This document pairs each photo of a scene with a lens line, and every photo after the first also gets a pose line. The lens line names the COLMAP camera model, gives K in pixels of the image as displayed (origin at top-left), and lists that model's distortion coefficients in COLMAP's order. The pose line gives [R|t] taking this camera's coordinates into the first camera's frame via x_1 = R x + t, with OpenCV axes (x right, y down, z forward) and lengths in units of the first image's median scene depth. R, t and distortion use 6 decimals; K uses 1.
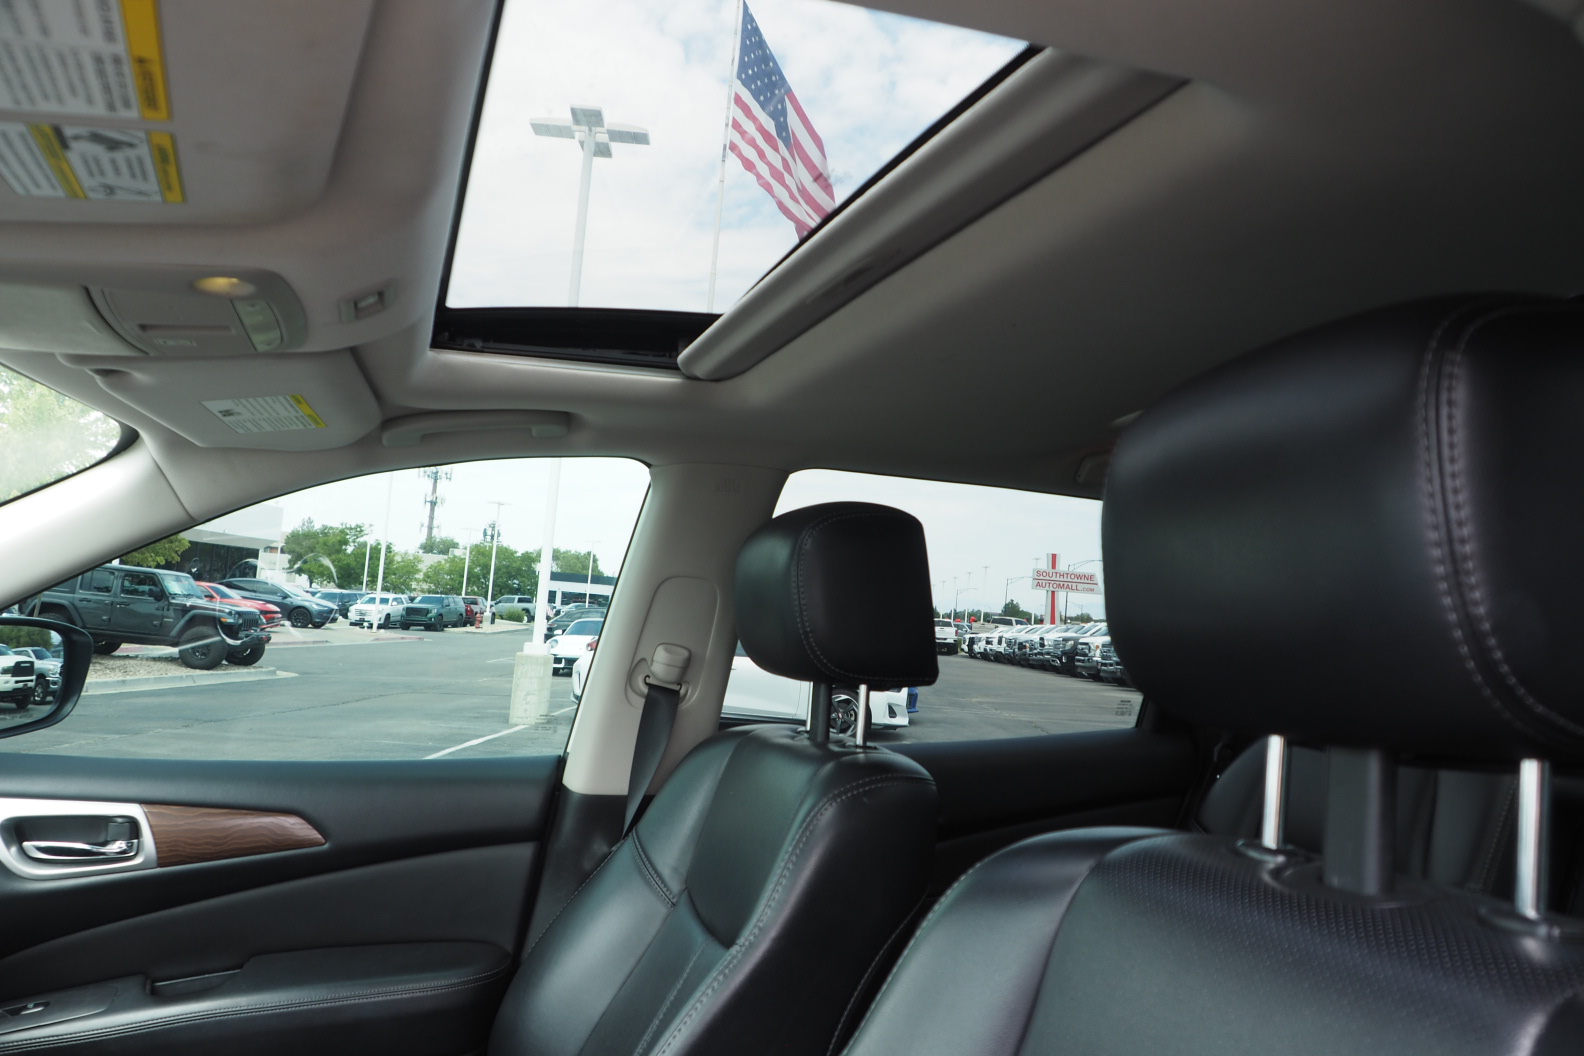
lens RADIAL K [[1116.6, 0, 791.0], [0, 1116.6, 561.2], [0, 0, 1]] dist [-0.004990, -0.004604]
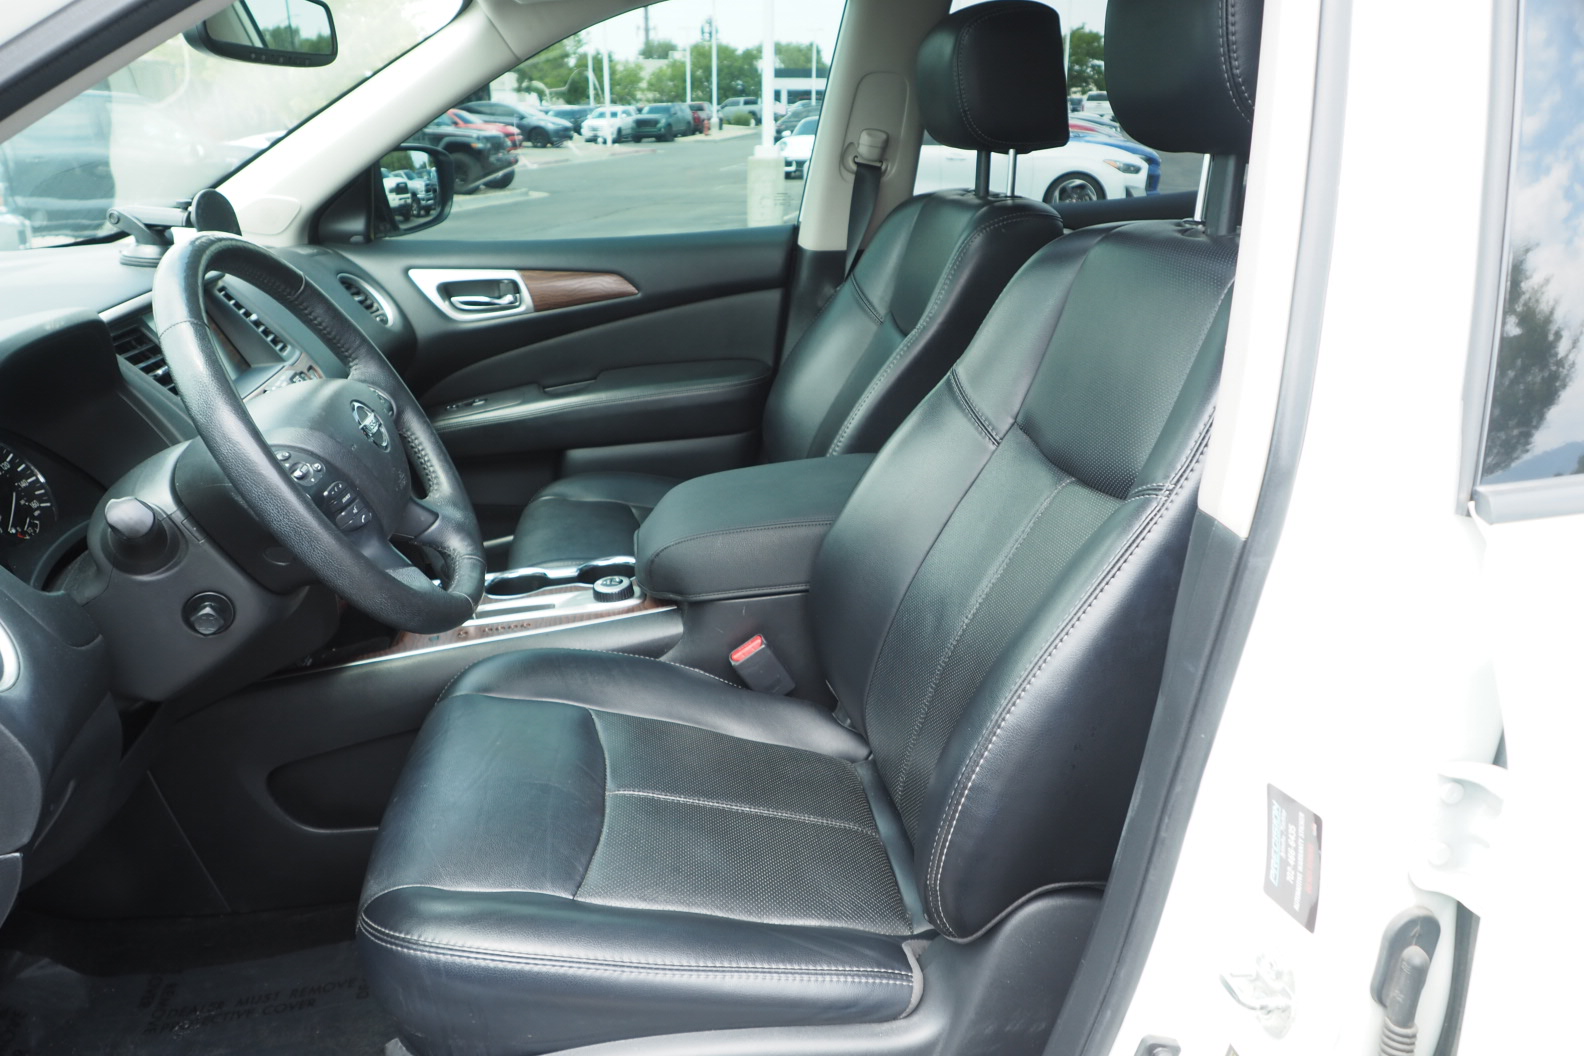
lens RADIAL K [[1121.2, 0, 792.0], [0, 1121.2, 528.0], [0, 0, 1]] dist [-0.035480, -0.000075]
pose [[0.977497, 0.001493, -0.210946, 0.072802], [0.082719, 0.917177, 0.389800, -0.012447], [0.194057, -0.398478, 0.896414, -0.342844]]
